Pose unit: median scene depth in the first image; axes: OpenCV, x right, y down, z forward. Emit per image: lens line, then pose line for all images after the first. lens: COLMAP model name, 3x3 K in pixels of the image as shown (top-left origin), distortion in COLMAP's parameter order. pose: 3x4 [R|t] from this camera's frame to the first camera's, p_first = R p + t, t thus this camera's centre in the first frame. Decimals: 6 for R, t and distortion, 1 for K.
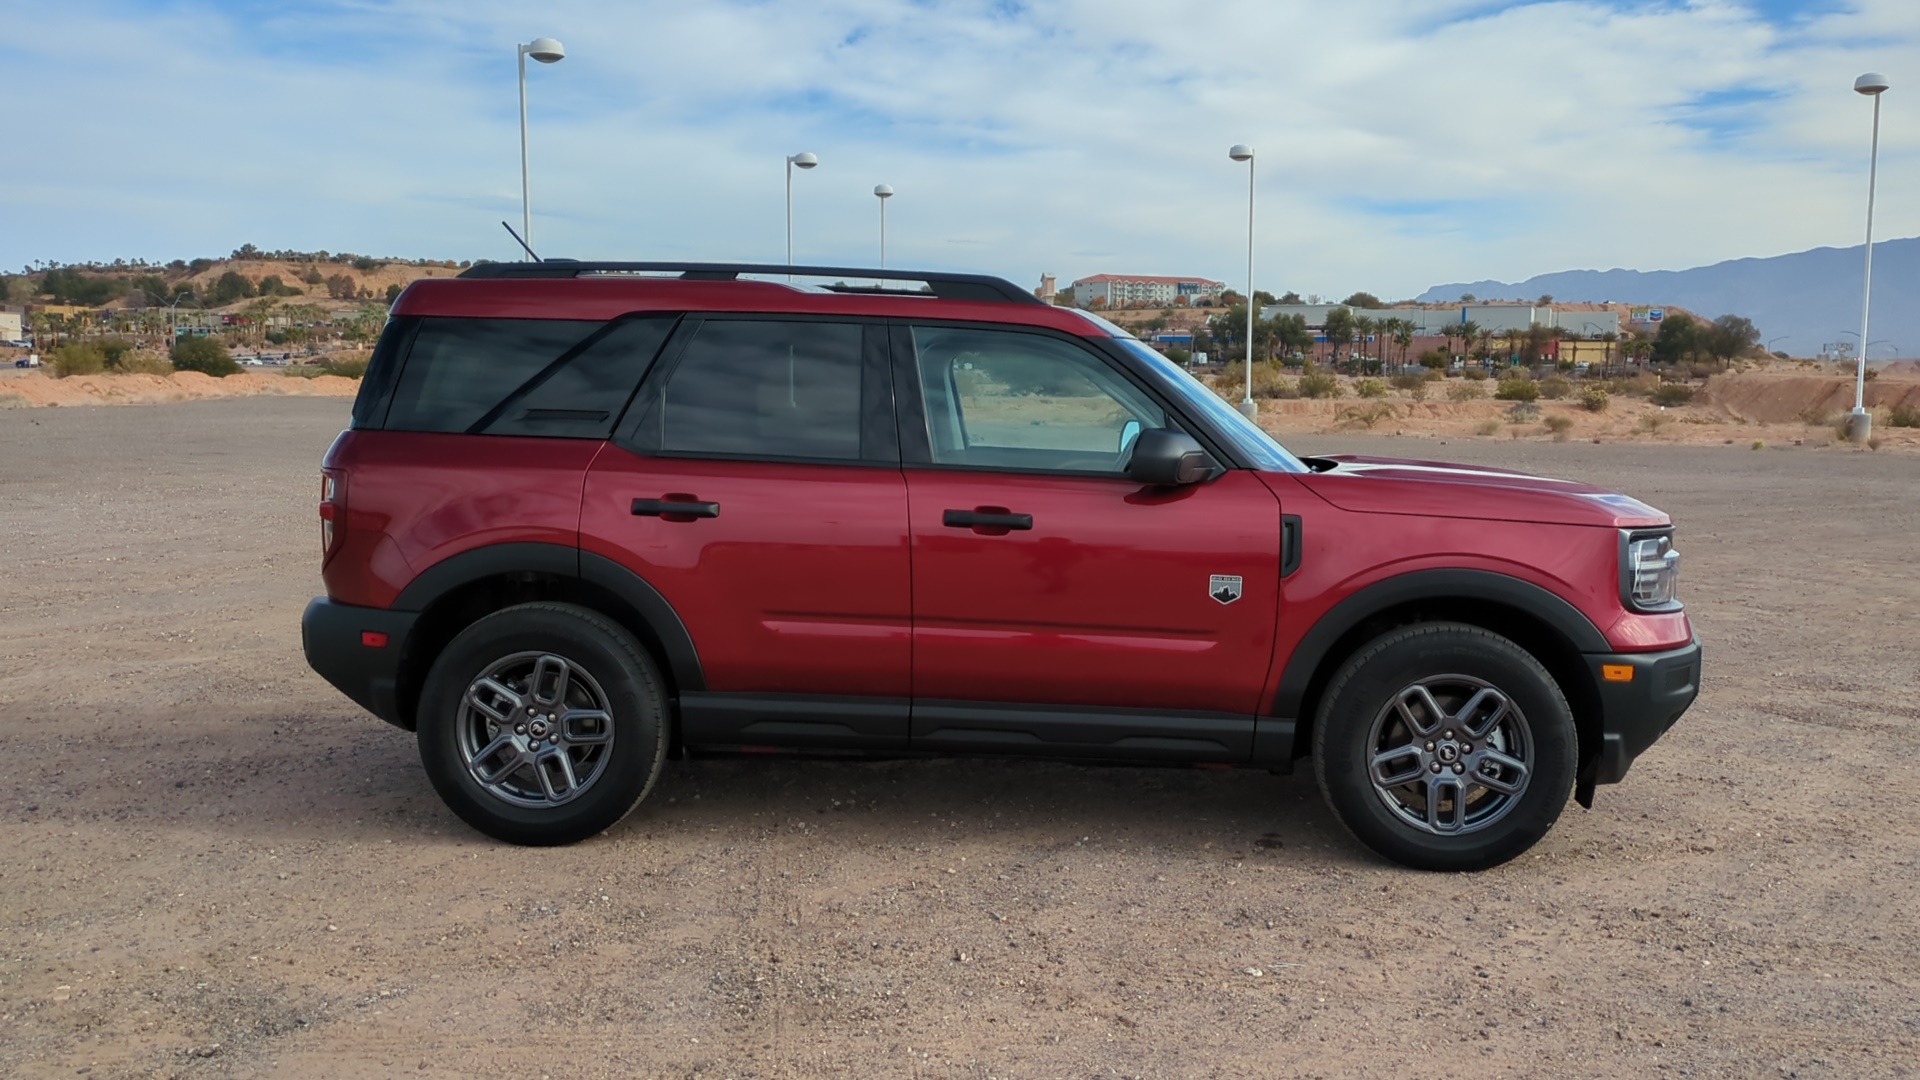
lens RADIAL K [[1644.3, 0, 971.2], [0, 1644.3, 538.7], [0, 0, 1]] dist [0.089083, -0.121115]
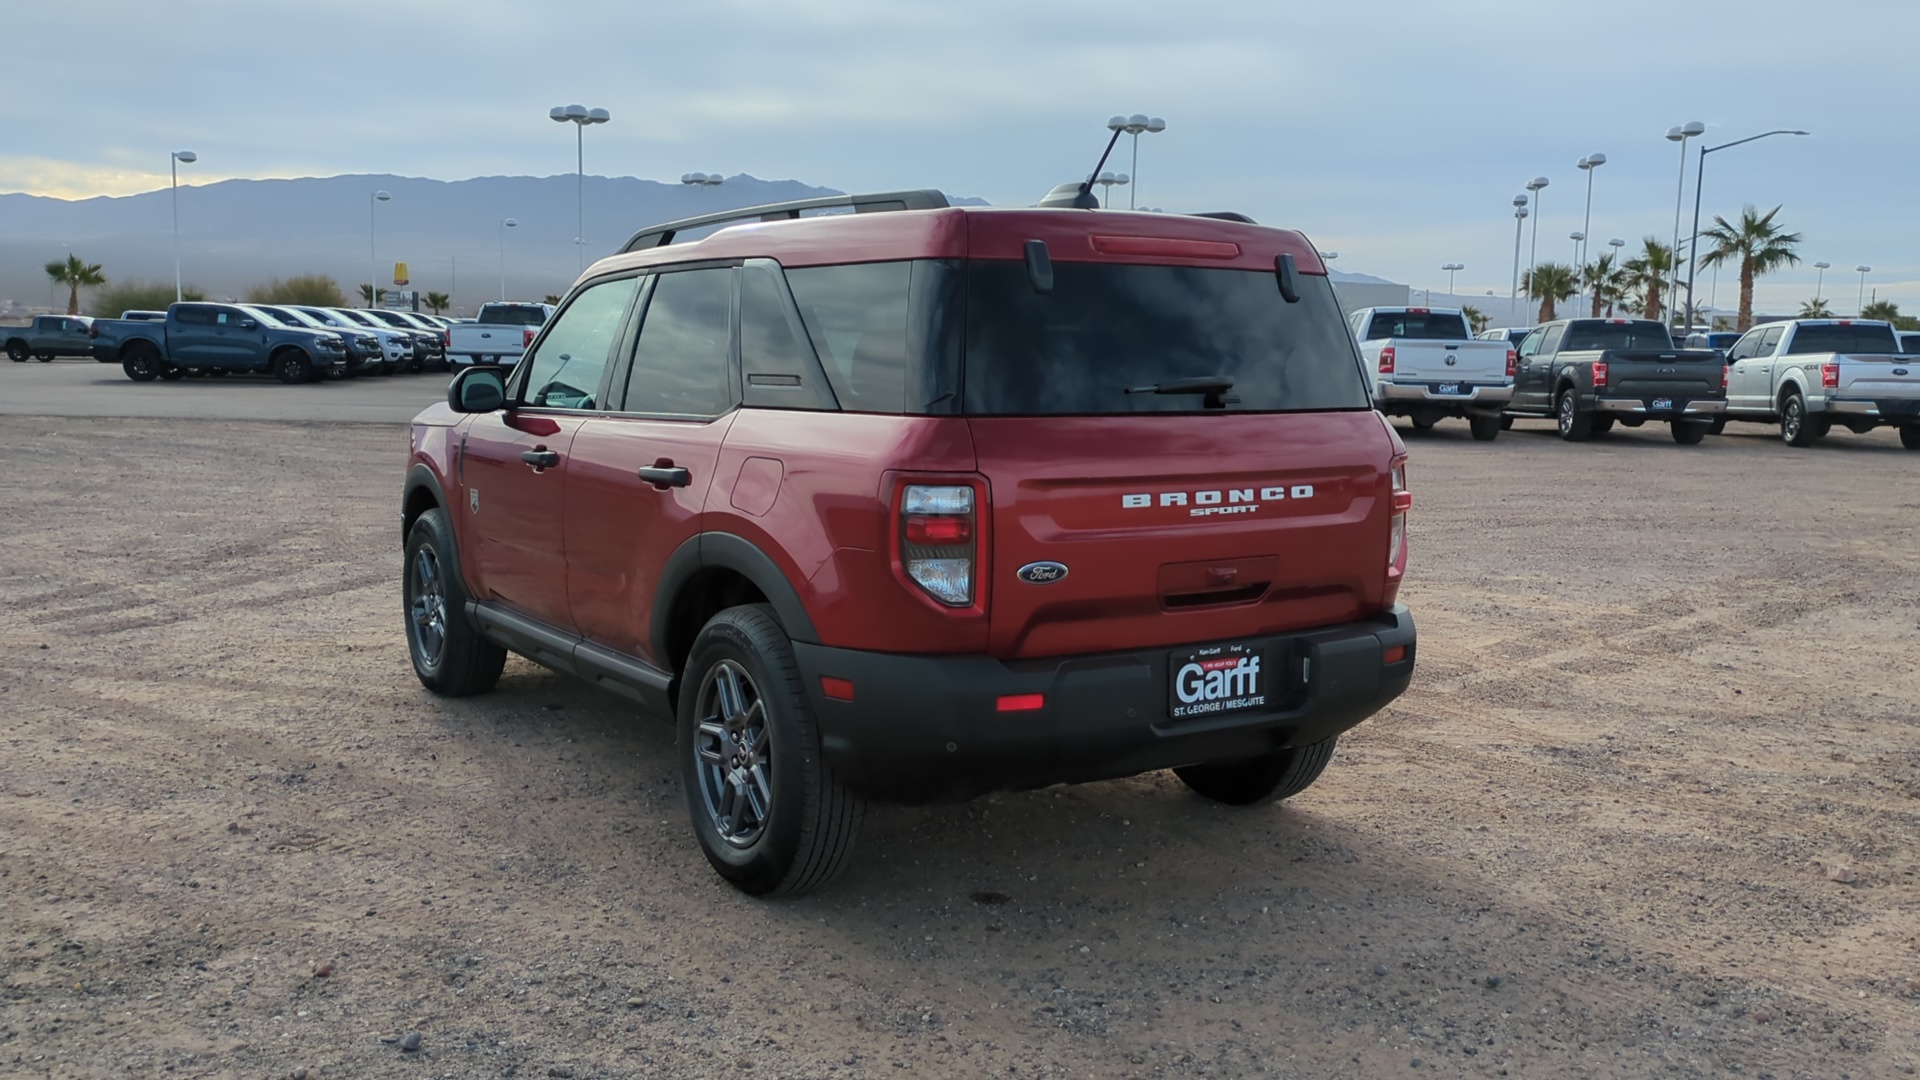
lens RADIAL K [[1644.3, 0, 971.2], [0, 1644.3, 538.7], [0, 0, 1]] dist [0.089083, -0.121115]
pose [[-0.594629, -0.119155, 0.795122, -1.010916], [0.048398, 0.981859, 0.183334, -0.180434], [-0.802542, 0.147498, -0.578075, 1.802004]]
